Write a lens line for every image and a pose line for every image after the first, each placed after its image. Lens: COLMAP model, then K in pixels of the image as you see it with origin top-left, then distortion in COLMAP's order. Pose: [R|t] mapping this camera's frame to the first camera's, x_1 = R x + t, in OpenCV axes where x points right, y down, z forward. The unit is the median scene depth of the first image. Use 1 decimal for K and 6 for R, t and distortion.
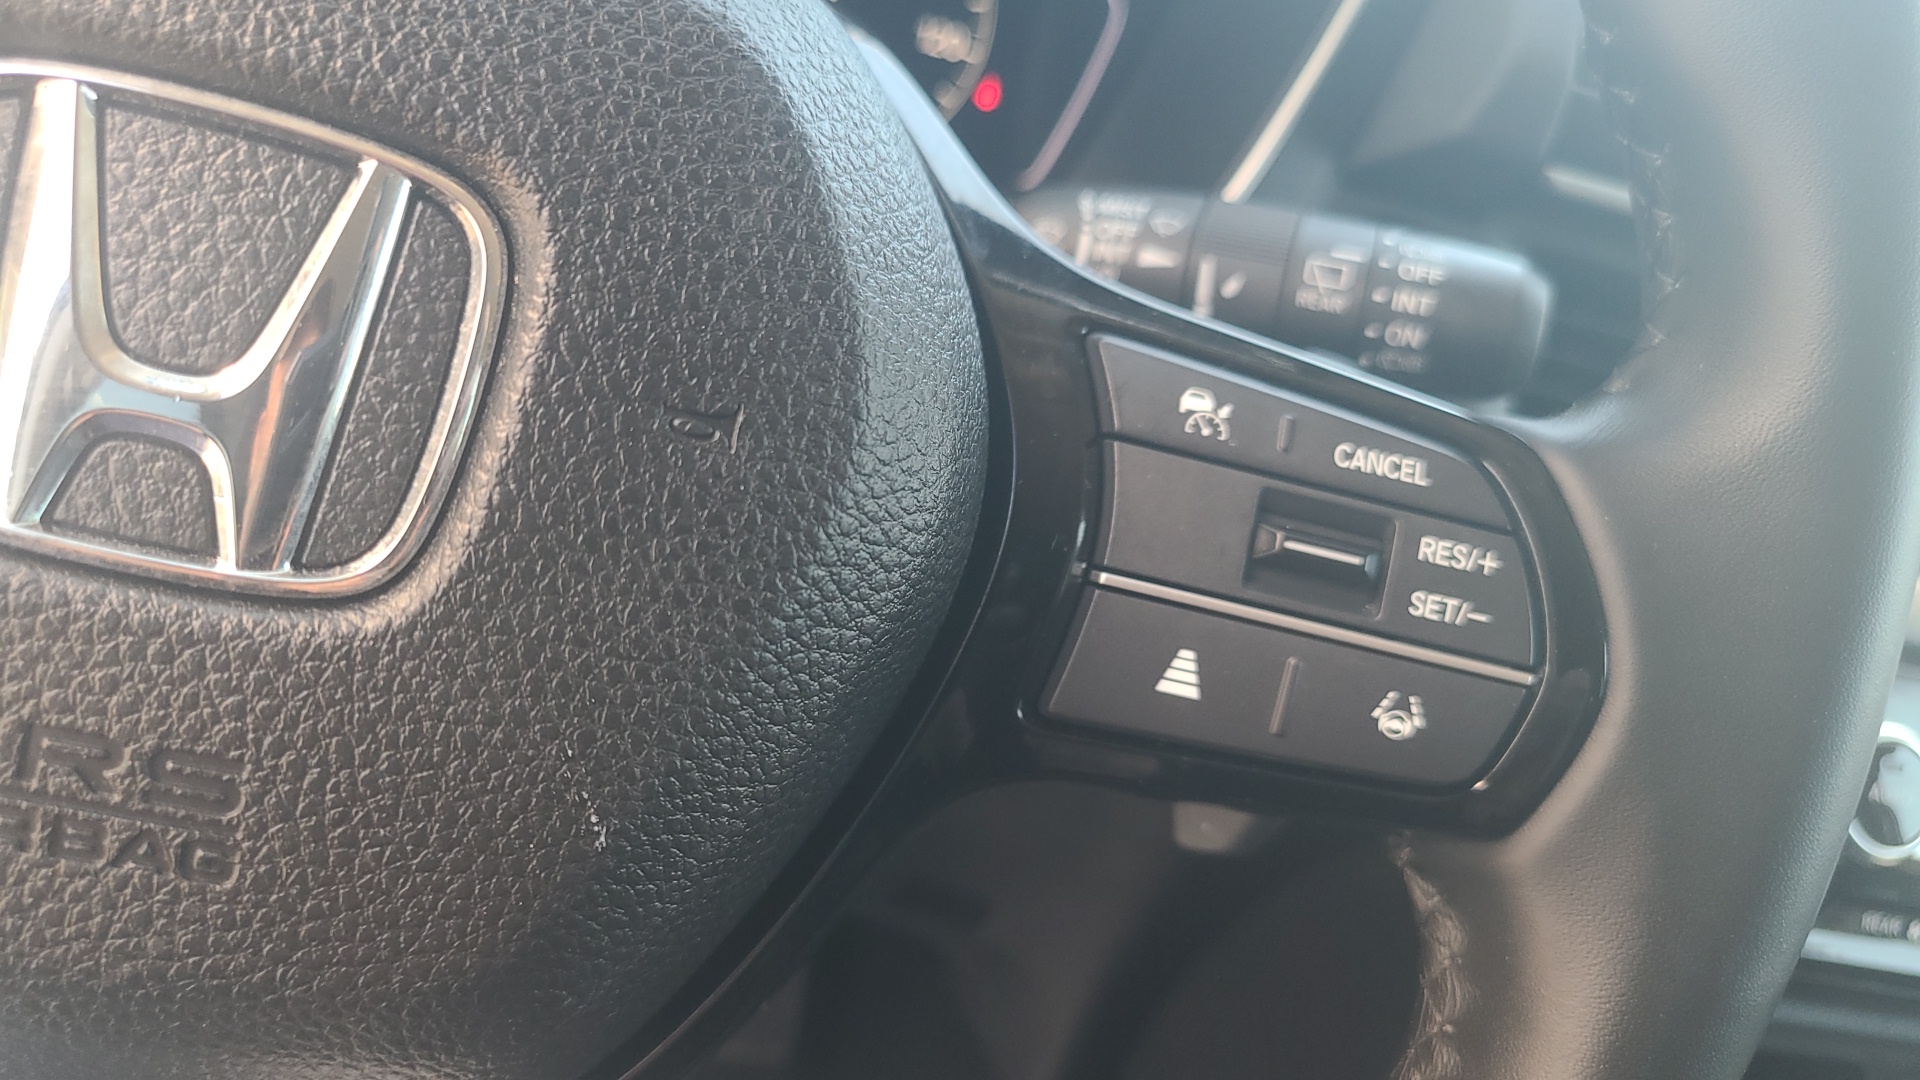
lens RADIAL K [[1544.1, 0, 892.0], [0, 1544.1, 540.6], [0, 0, 1]] dist [-0.005547, -0.001486]
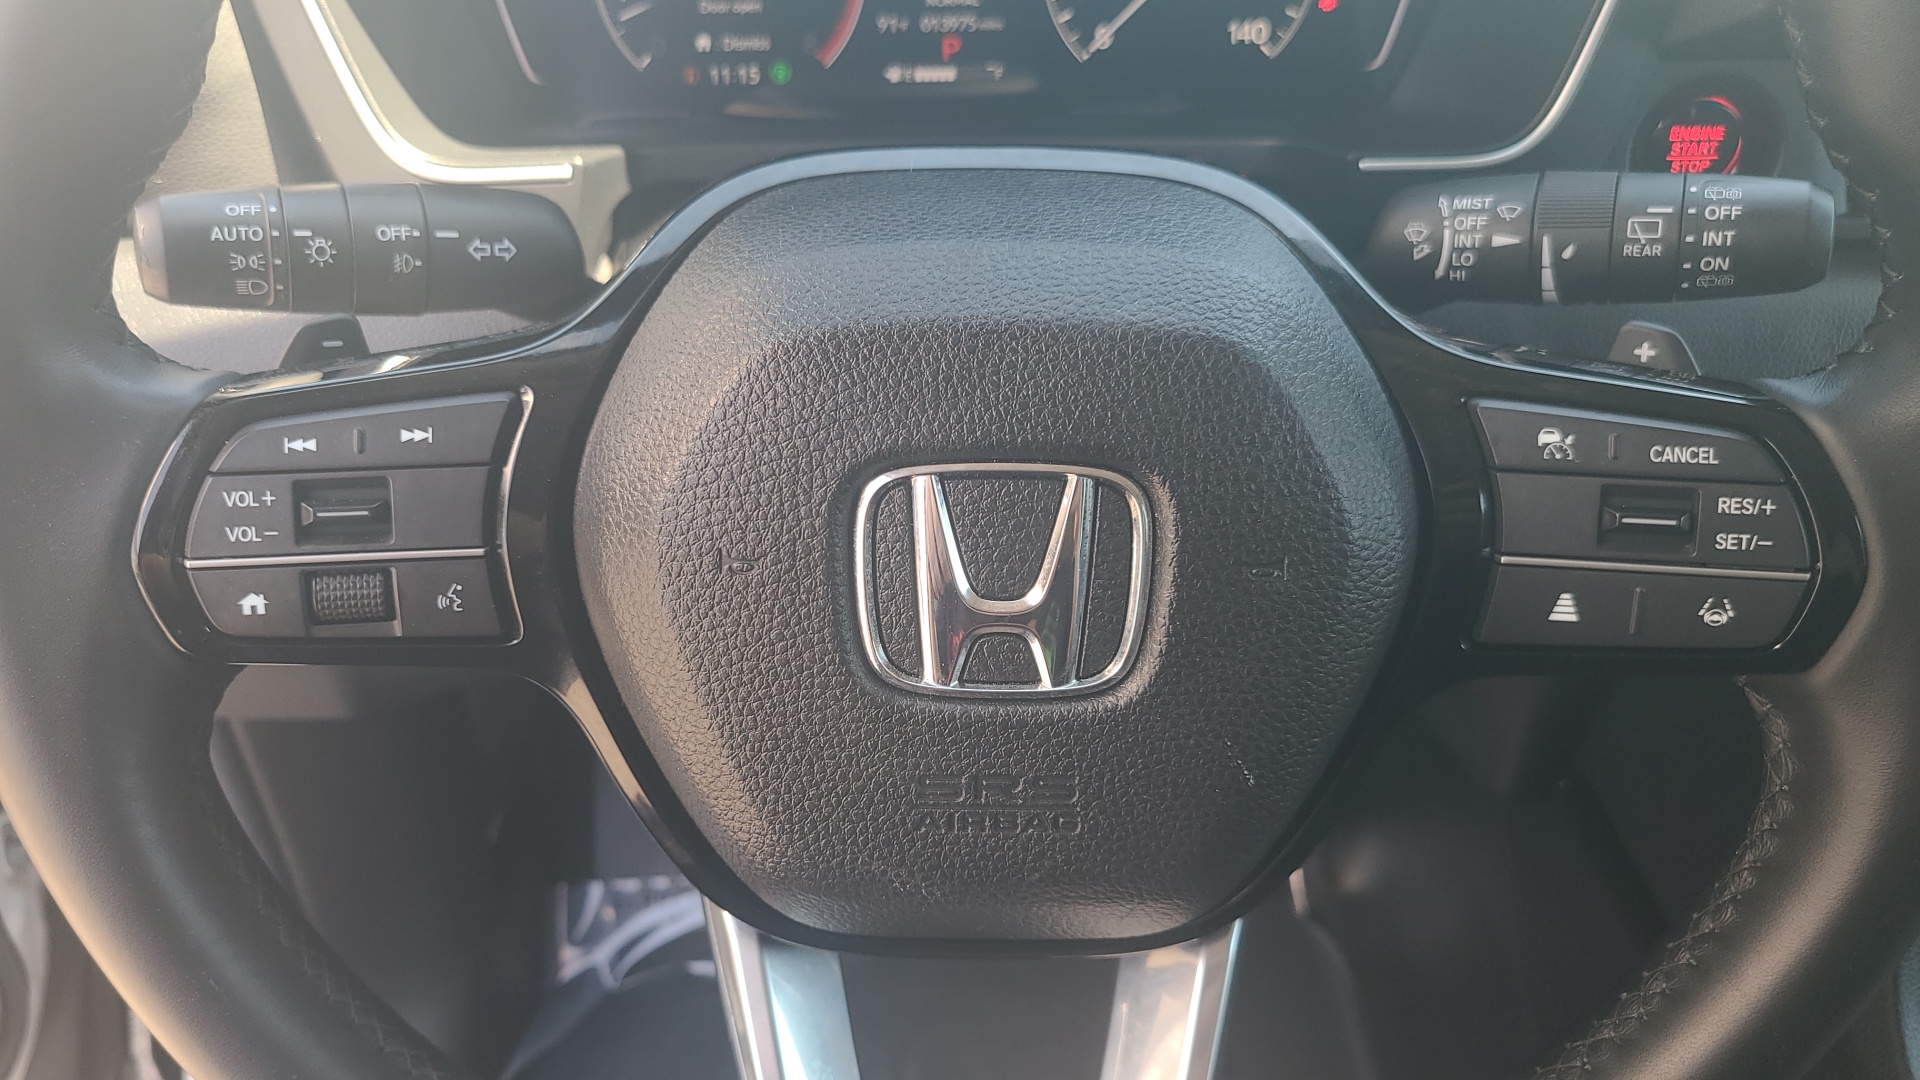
lens RADIAL K [[1488.7, 0, 904.1], [0, 1488.7, 538.7], [0, 0, 1]] dist [0.039665, -0.008229]
pose [[0.949887, -0.172578, -0.260639, -0.061261], [0.217995, 0.963297, 0.156641, -0.486381], [0.224040, -0.205609, 0.952644, -0.815951]]
